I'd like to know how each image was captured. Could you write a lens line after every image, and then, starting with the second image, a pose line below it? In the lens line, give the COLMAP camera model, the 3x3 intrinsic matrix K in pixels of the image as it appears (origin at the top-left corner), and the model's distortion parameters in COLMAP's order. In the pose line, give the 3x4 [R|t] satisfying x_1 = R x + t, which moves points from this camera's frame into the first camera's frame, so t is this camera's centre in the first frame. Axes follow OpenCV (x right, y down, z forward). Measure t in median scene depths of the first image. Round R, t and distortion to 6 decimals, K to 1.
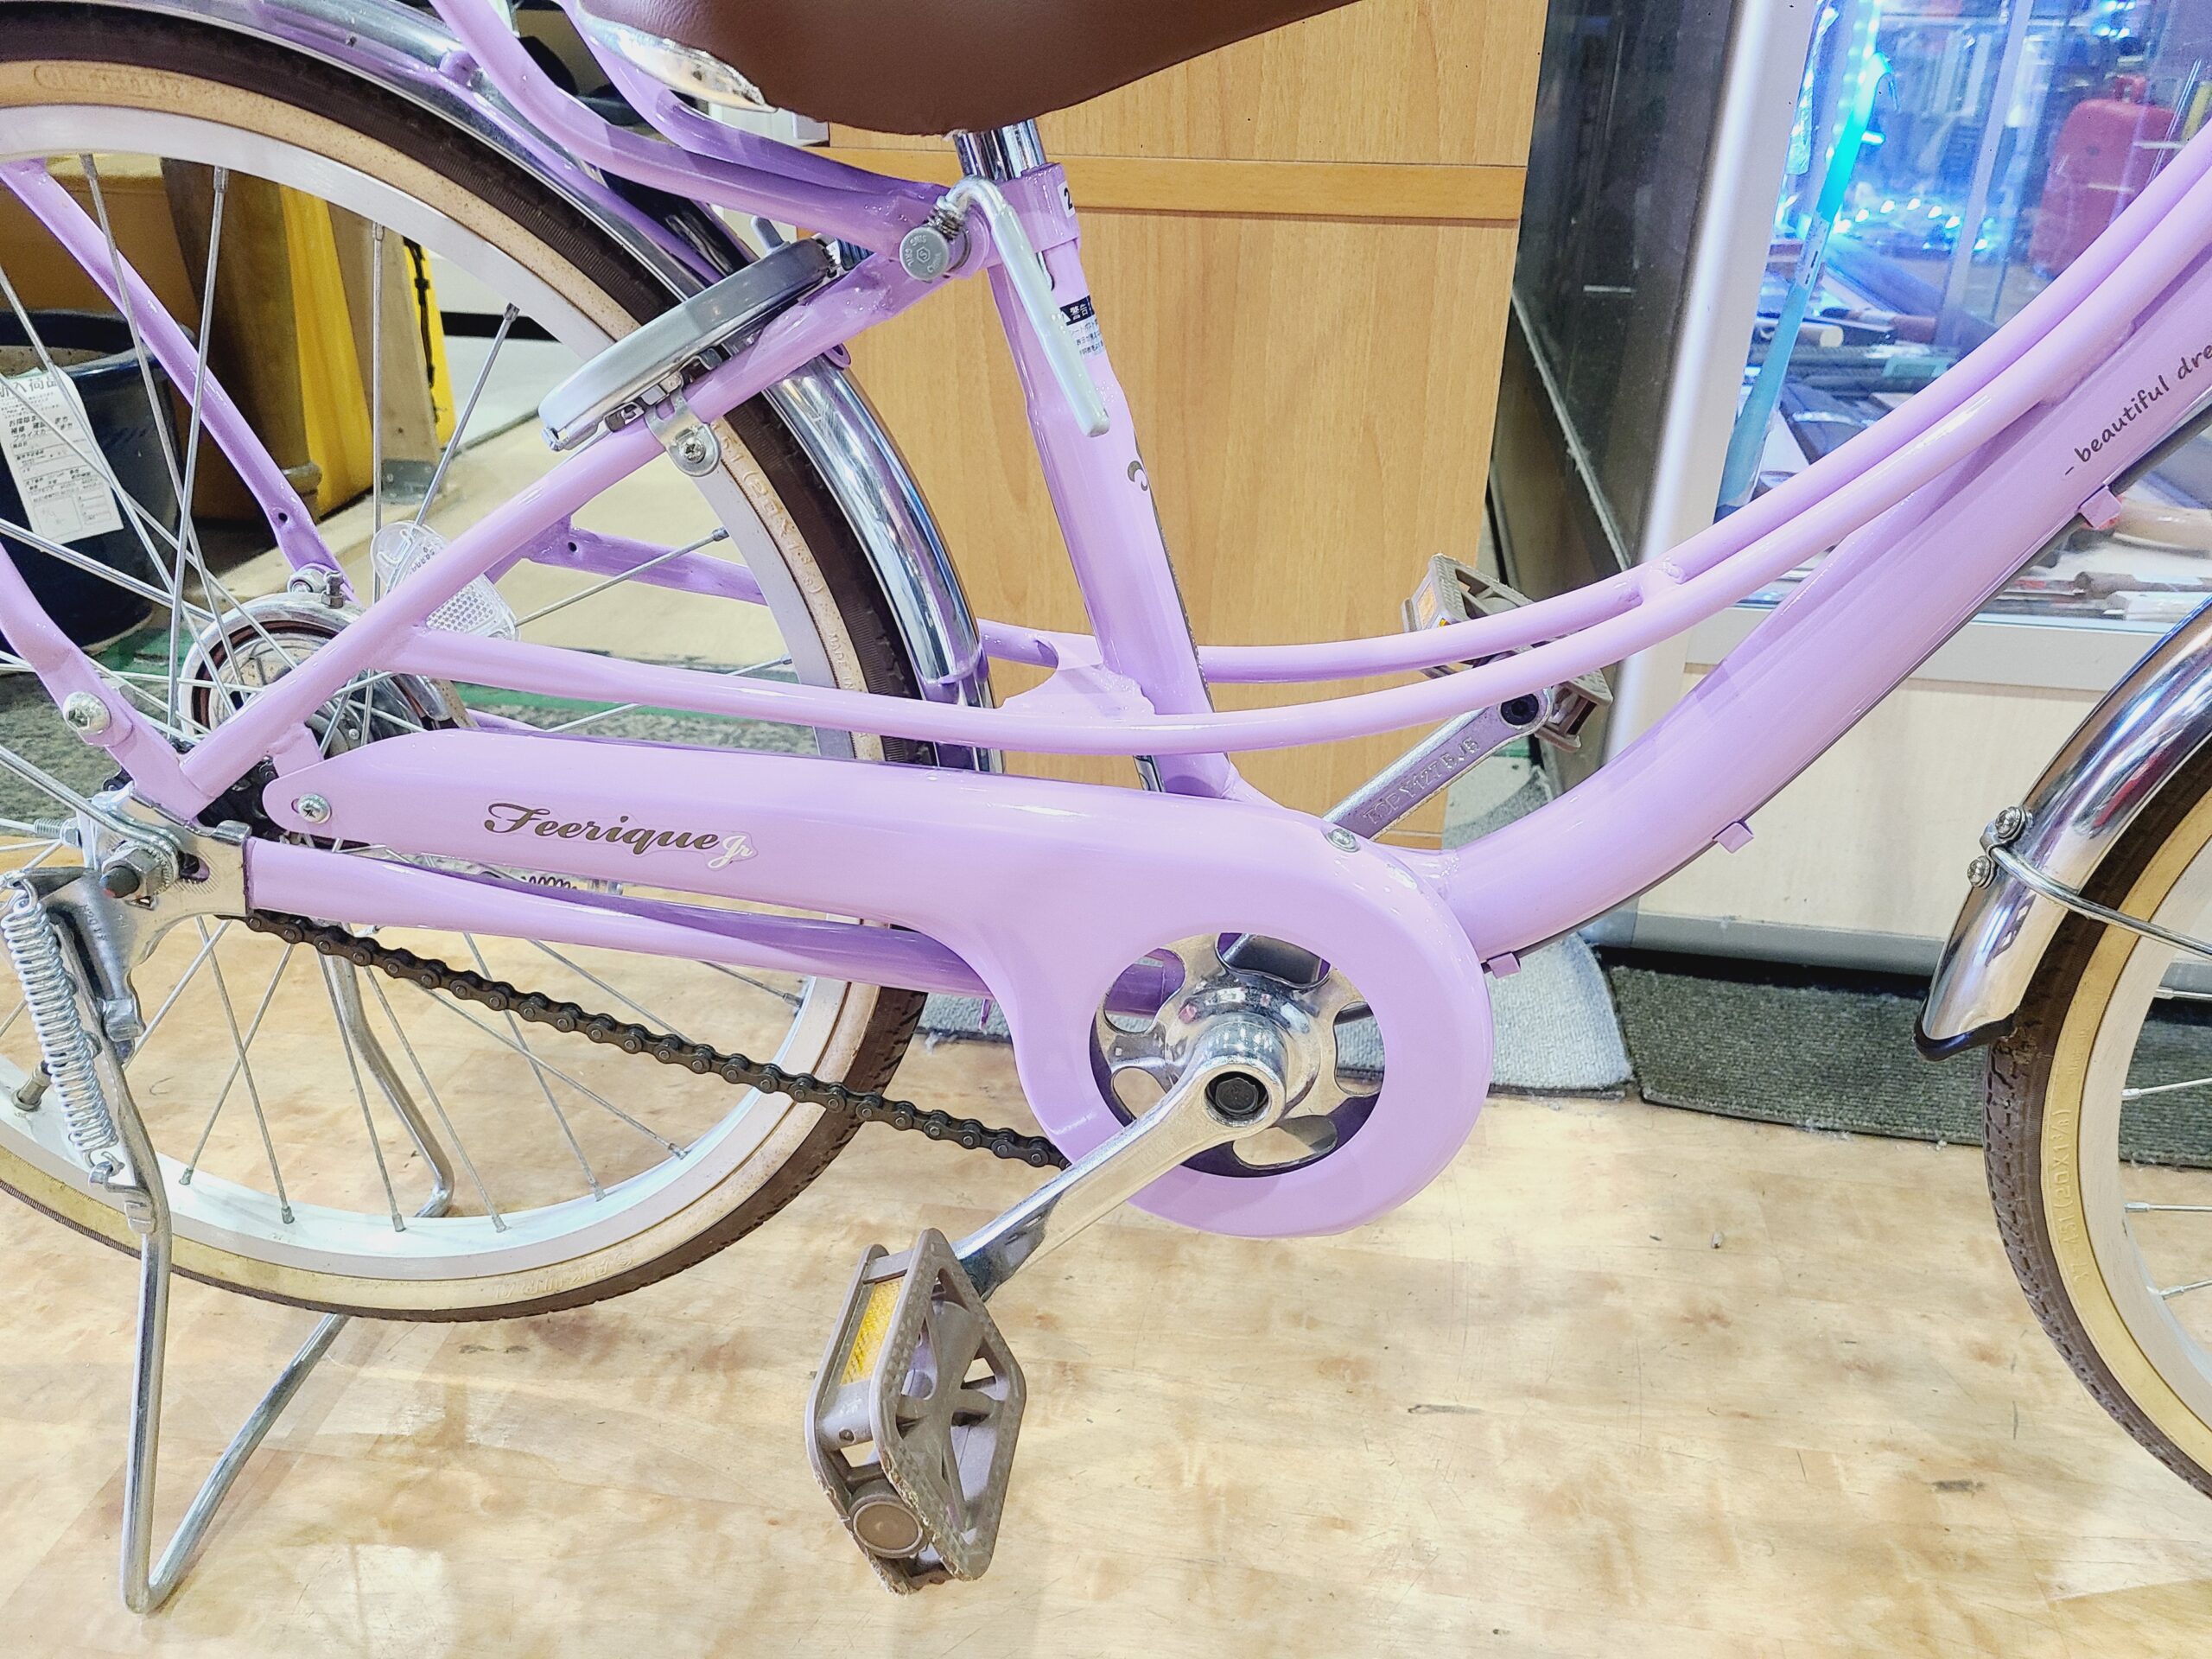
lens RADIAL K [[1681.6, 0, 1099.0], [0, 1681.6, 836.3], [0, 0, 1]] dist [0.044402, -0.042334]
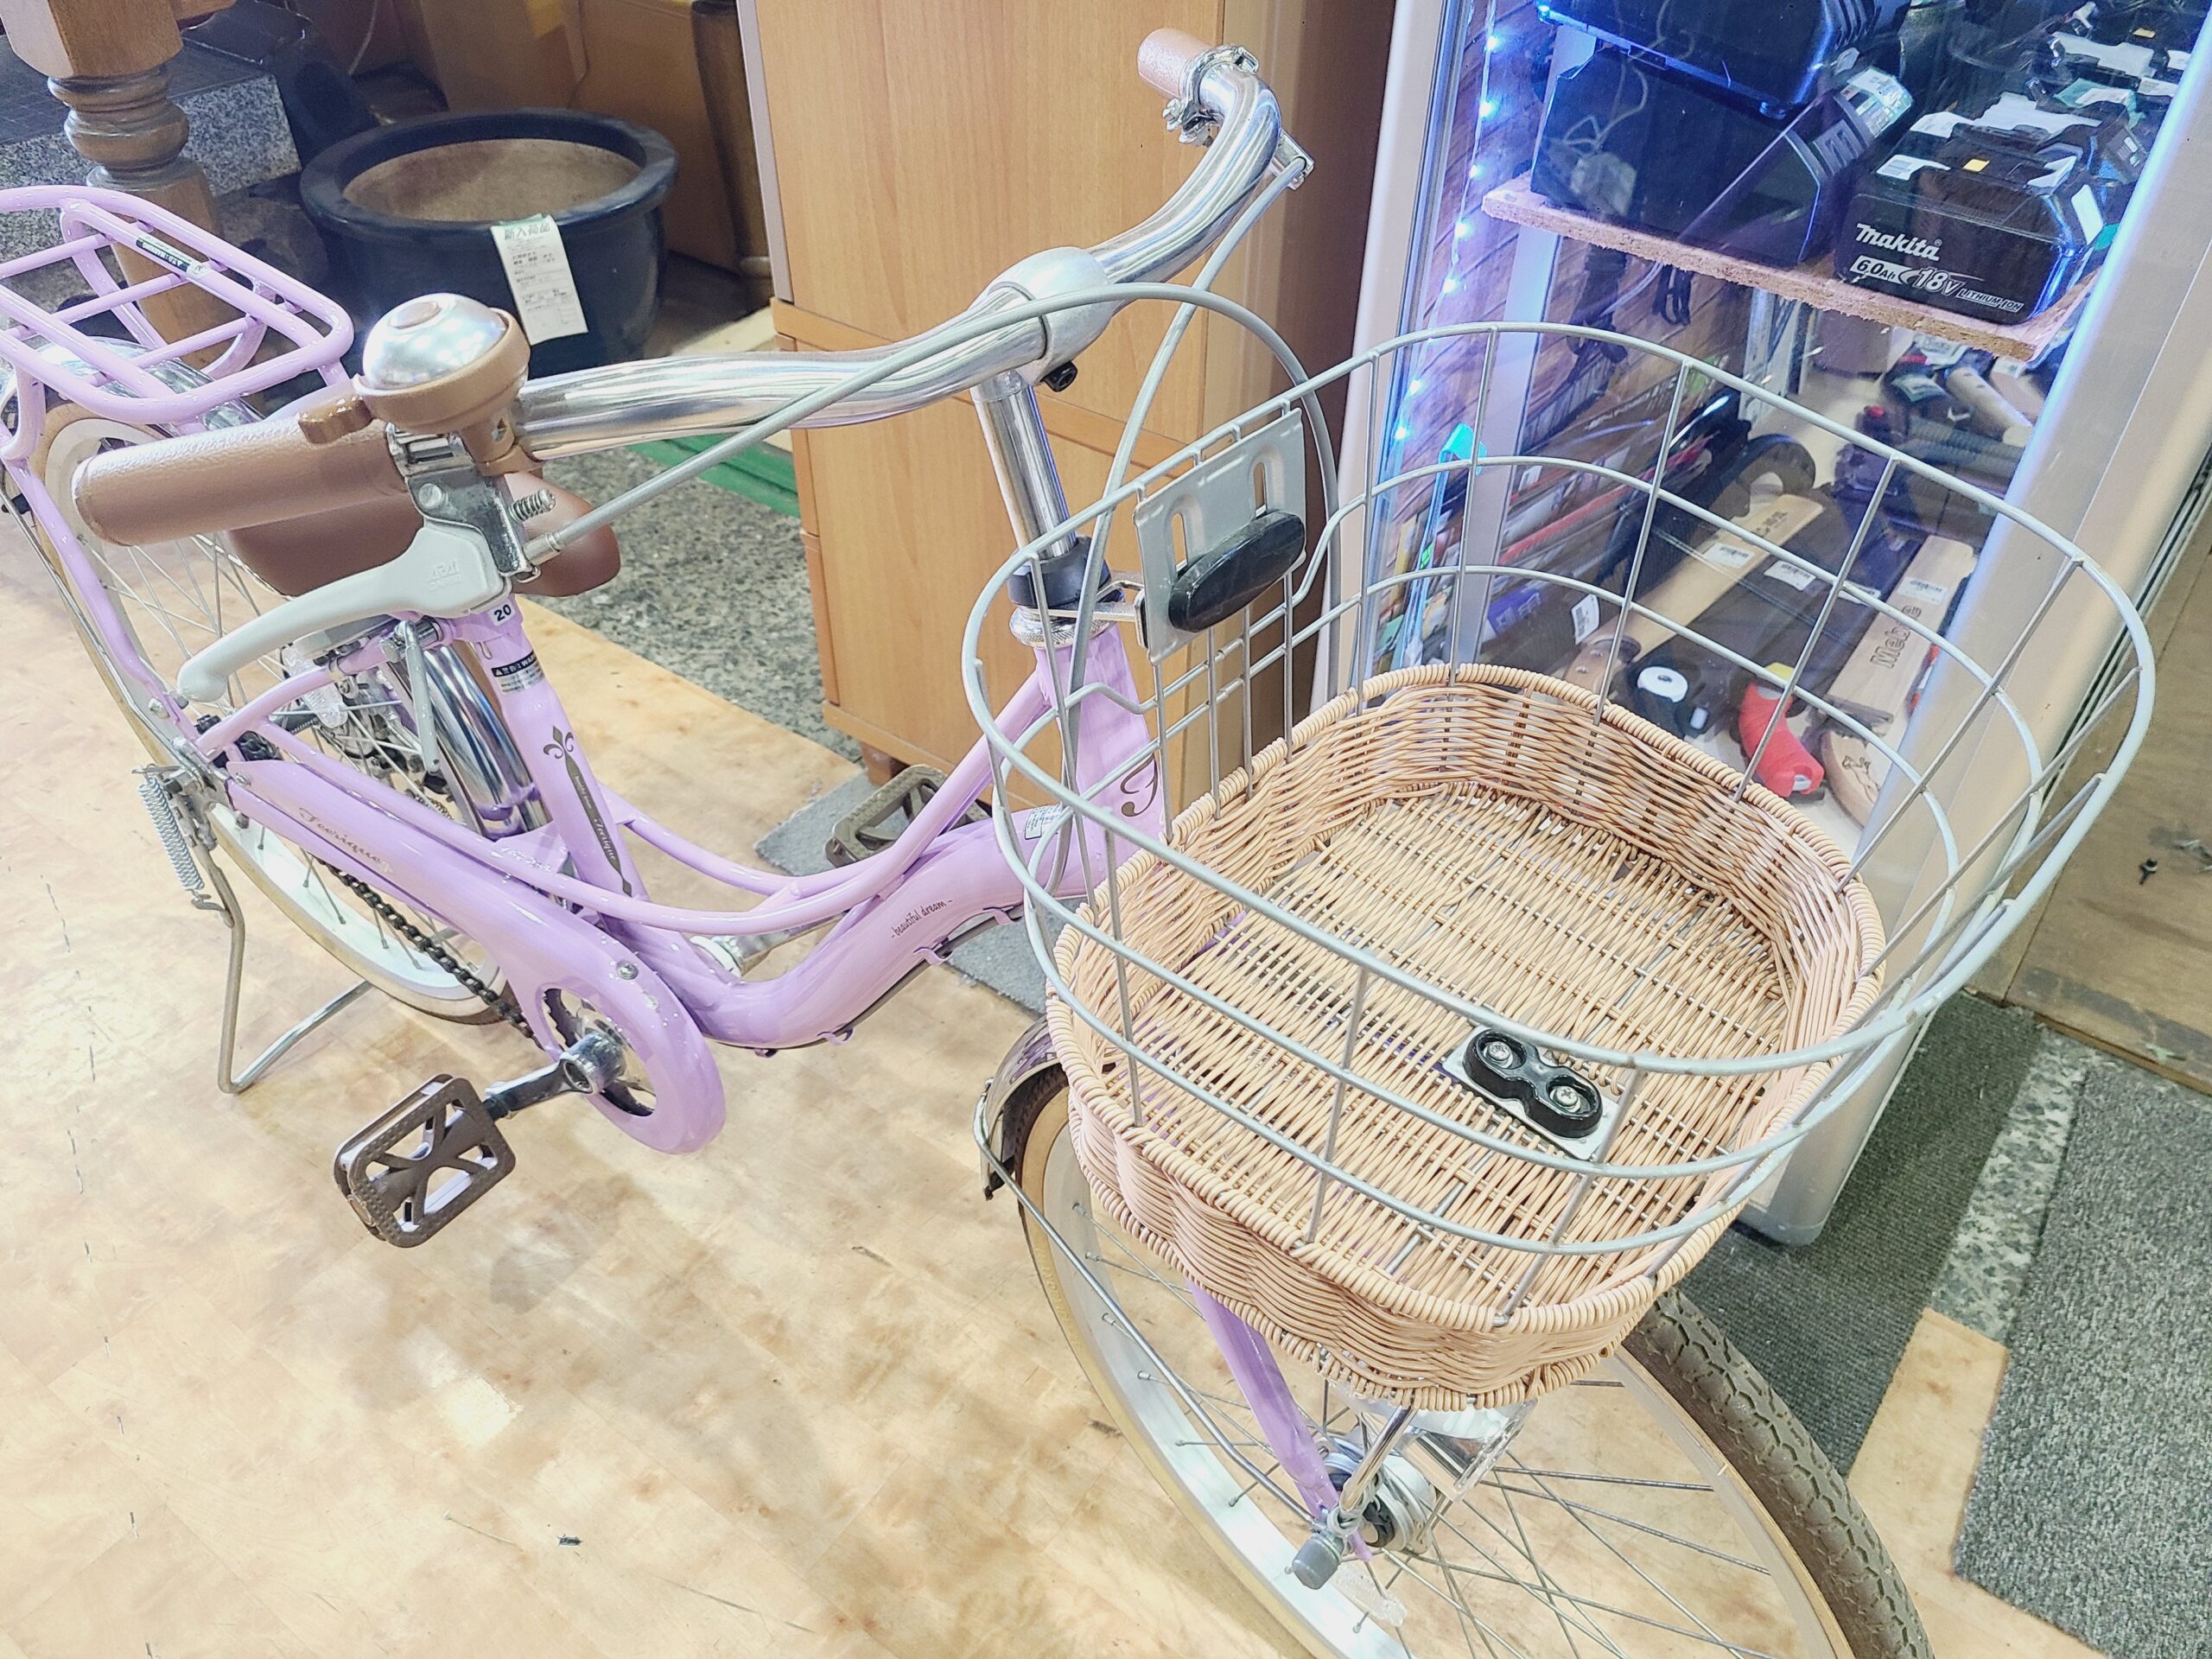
lens RADIAL K [[1681.6, 0, 1126.7], [0, 1681.6, 833.9], [0, 0, 1]] dist [0.044402, -0.042334]
pose [[0.882548, 0.304667, -0.358173, 0.944768], [-0.209422, 0.936664, 0.280717, -0.585280], [0.421013, -0.172737, 0.890455, -0.281407]]
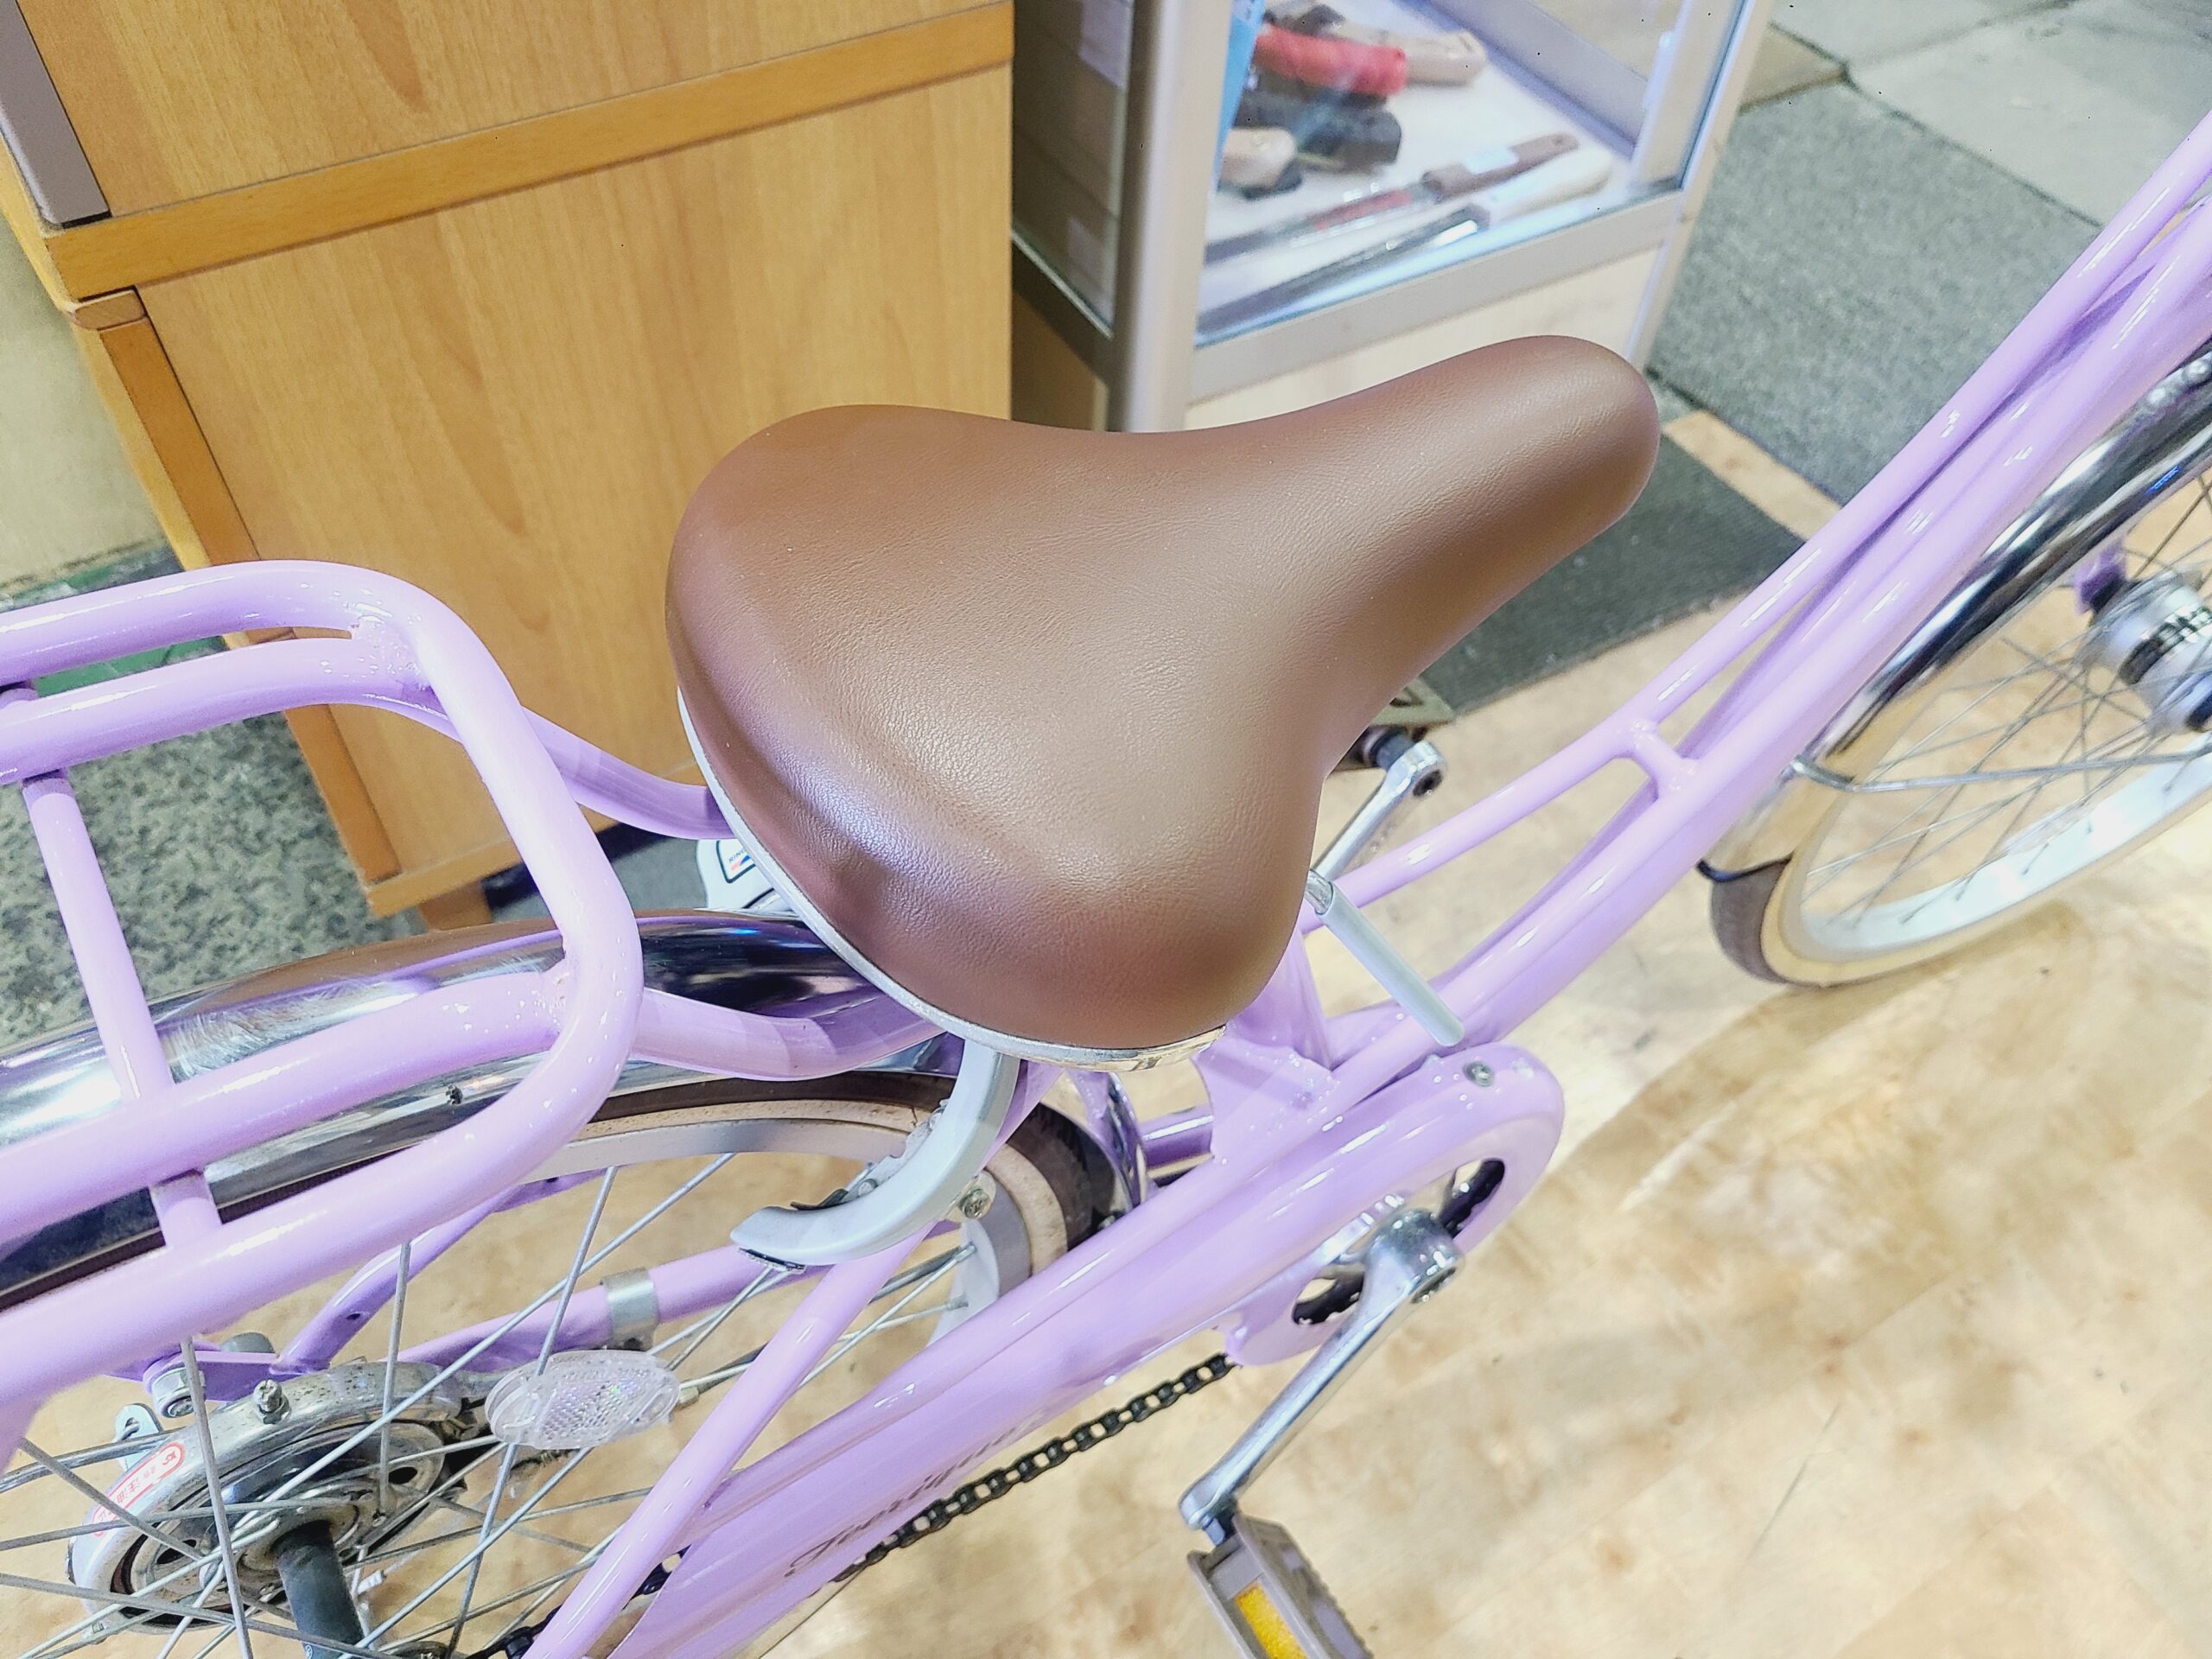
lens RADIAL K [[1681.6, 0, 1099.6], [0, 1681.6, 818.4], [0, 0, 1]] dist [0.044402, -0.042334]
pose [[0.773570, -0.482194, 0.411191, -0.321457], [0.258548, 0.832551, 0.489909, -0.569742], [-0.578569, -0.272667, 0.768707, 0.266219]]
